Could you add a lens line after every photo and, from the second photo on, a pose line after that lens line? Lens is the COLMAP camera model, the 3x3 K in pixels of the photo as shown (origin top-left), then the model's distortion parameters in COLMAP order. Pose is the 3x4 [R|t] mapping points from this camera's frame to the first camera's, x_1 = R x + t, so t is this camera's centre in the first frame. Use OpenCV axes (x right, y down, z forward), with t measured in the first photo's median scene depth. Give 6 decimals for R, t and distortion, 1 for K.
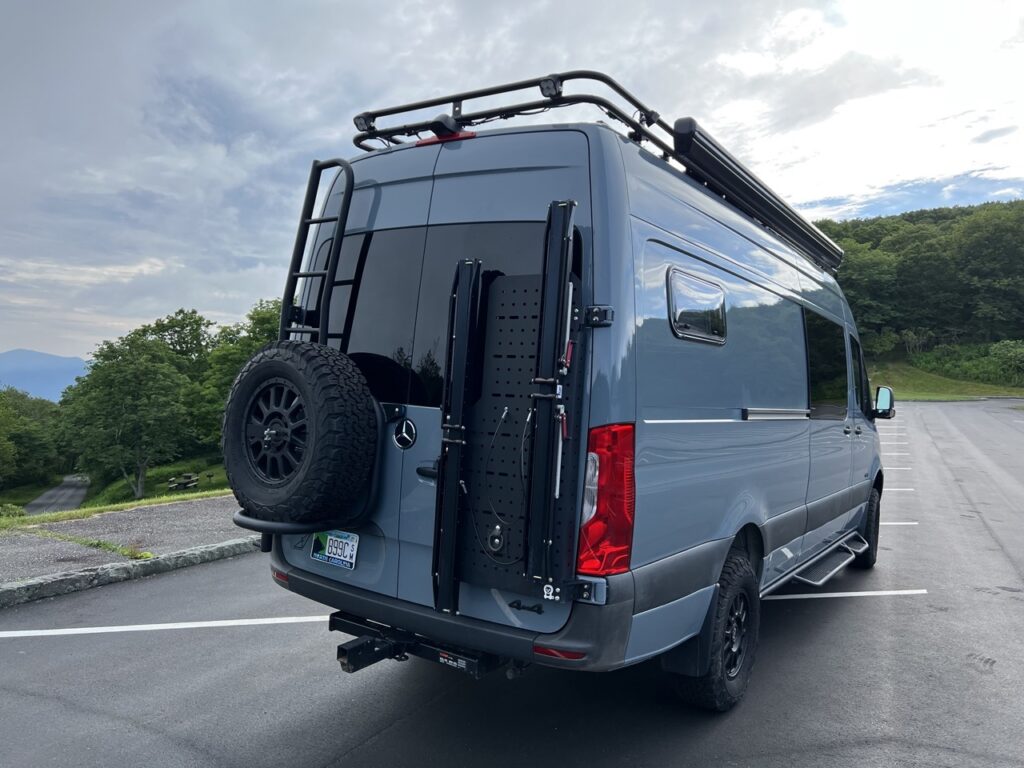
lens RADIAL K [[740.4, 0, 512.0], [0, 740.4, 384.0], [0, 0, 1]] dist [0.058122, -0.049453]
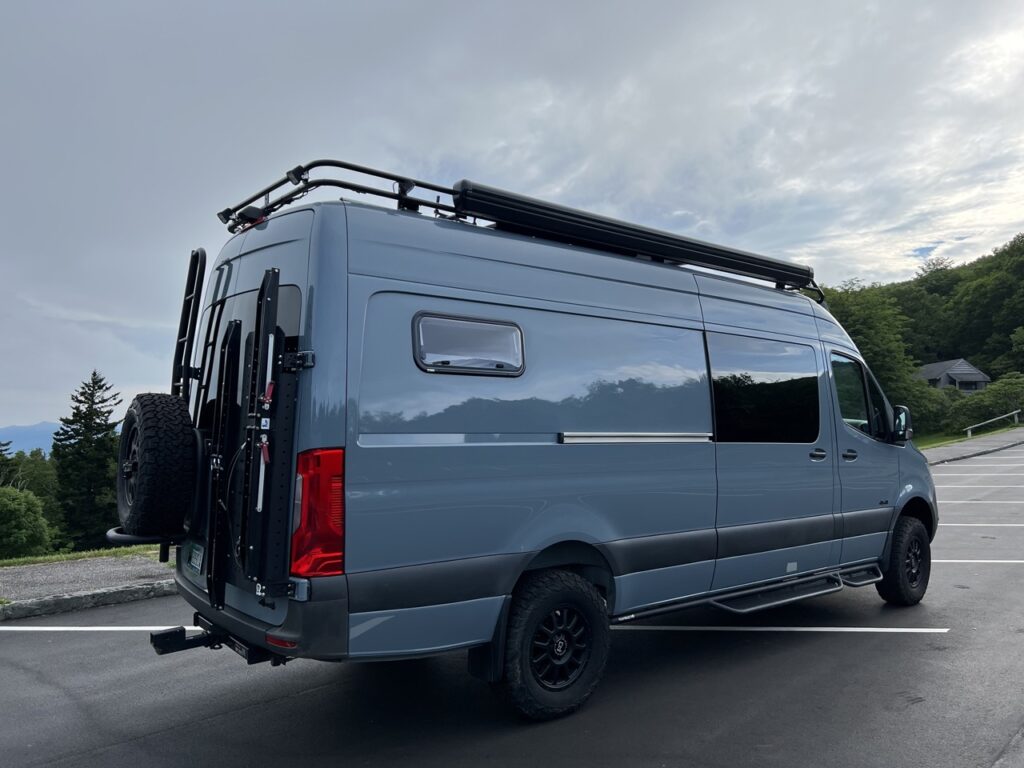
lens RADIAL K [[740.4, 0, 512.0], [0, 740.4, 384.0], [0, 0, 1]] dist [0.058122, -0.049453]
pose [[0.954965, -0.058938, -0.290805, 0.721896], [0.042686, 0.997168, -0.061923, 0.034030], [0.293631, 0.046722, 0.954776, -0.052655]]
